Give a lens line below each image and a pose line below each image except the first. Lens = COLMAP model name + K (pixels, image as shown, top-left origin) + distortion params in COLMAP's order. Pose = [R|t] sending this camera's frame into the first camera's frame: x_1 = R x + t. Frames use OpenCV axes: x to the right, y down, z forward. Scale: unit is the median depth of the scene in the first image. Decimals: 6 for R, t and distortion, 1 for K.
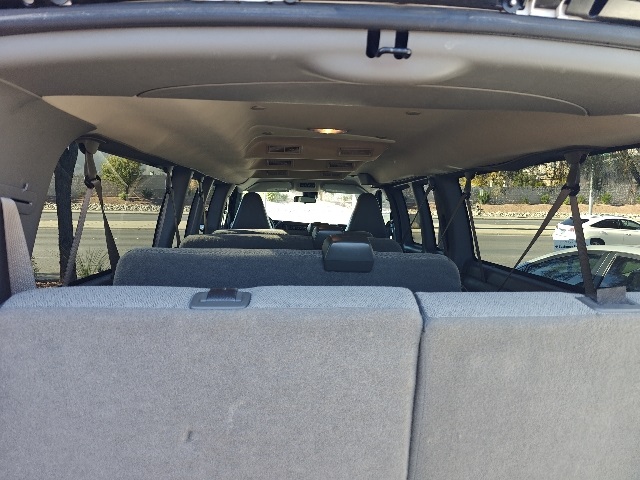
lens RADIAL K [[434.6, 0, 320.0], [0, 434.6, 240.0], [0, 0, 1]] dist [-0.001199, -0.001212]
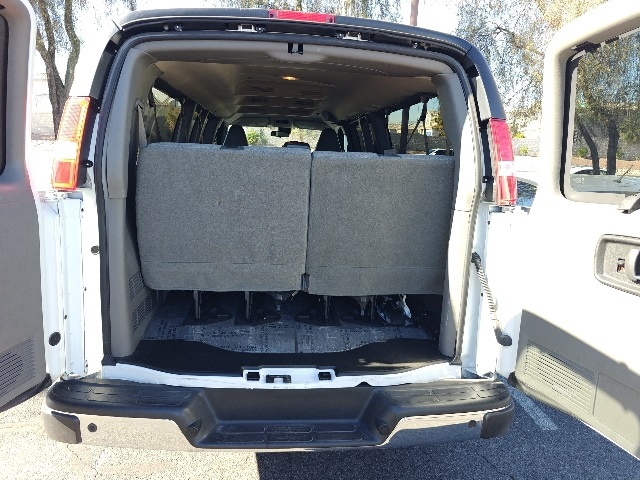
lens RADIAL K [[429.0, 0, 307.9], [0, 429.0, 240.1], [0, 0, 1]] dist [-0.009169, -0.002281]
pose [[0.999547, 0.021863, 0.020702, 0.039196], [-0.024264, 0.991996, 0.123919, 0.079675], [-0.017827, -0.124365, 0.992076, -0.354415]]
